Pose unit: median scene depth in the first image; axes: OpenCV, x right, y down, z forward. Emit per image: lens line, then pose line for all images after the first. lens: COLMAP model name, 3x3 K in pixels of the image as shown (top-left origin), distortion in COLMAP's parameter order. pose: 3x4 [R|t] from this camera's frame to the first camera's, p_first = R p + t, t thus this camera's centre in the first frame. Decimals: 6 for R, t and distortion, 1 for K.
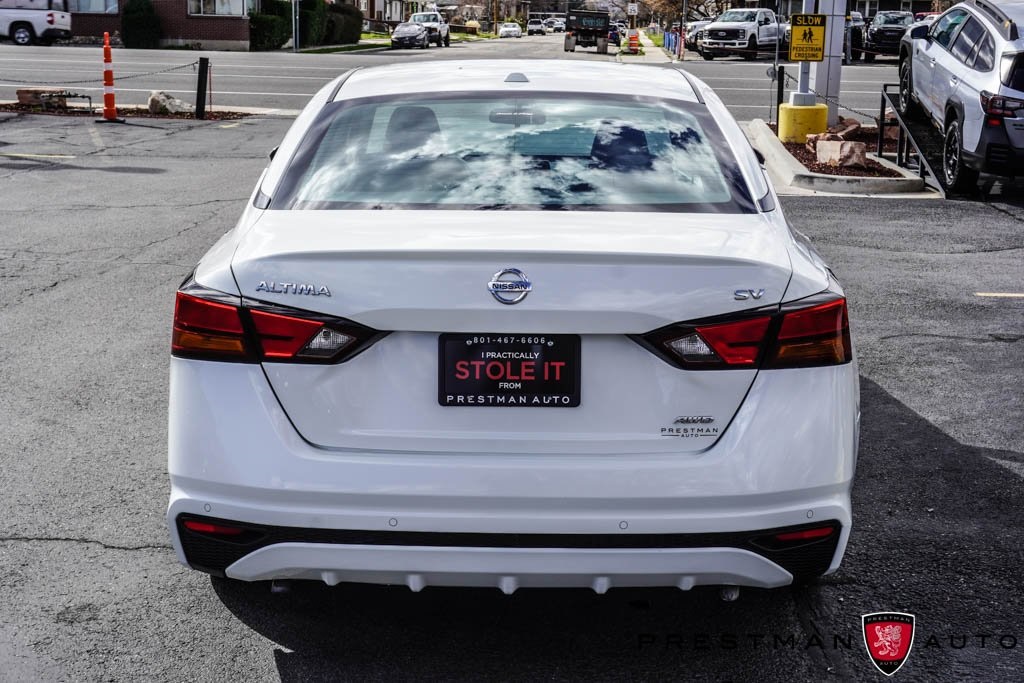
lens RADIAL K [[1354.6, 0, 496.9], [0, 1354.6, 365.9], [0, 0, 1]] dist [0.012741, 0.000000]
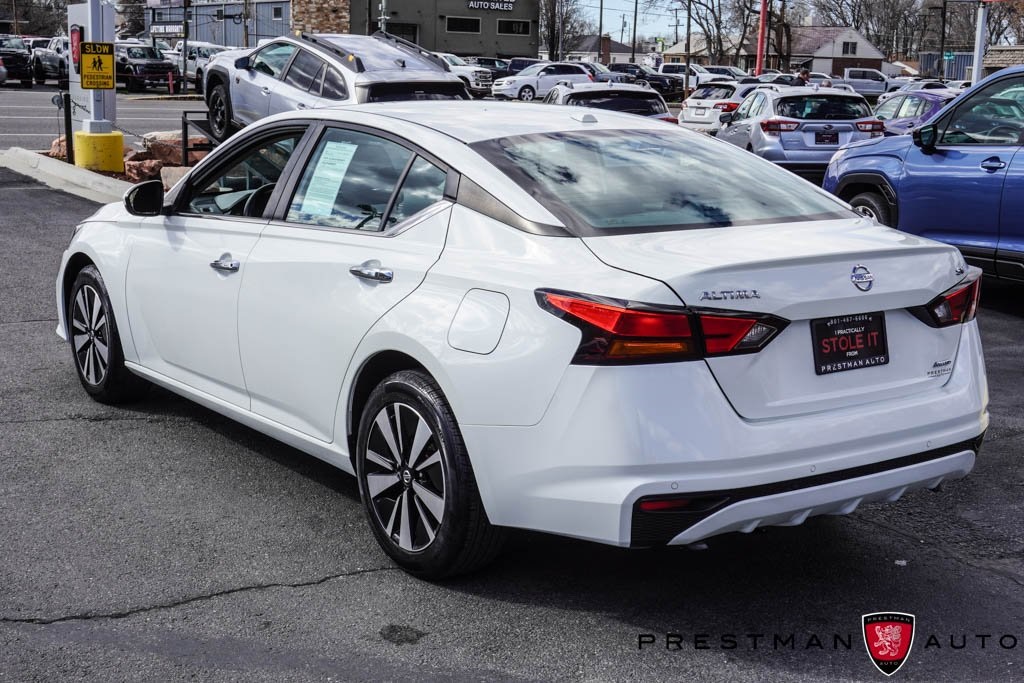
lens RADIAL K [[1354.6, 0, 513.6], [0, 1354.6, 346.7], [0, 0, 1]] dist [0.012741, 0.000000]
pose [[0.822724, -0.109763, 0.557742, -1.001402], [0.126880, 0.991885, 0.008041, -0.044889], [-0.554099, 0.064151, 0.829975, 0.082257]]
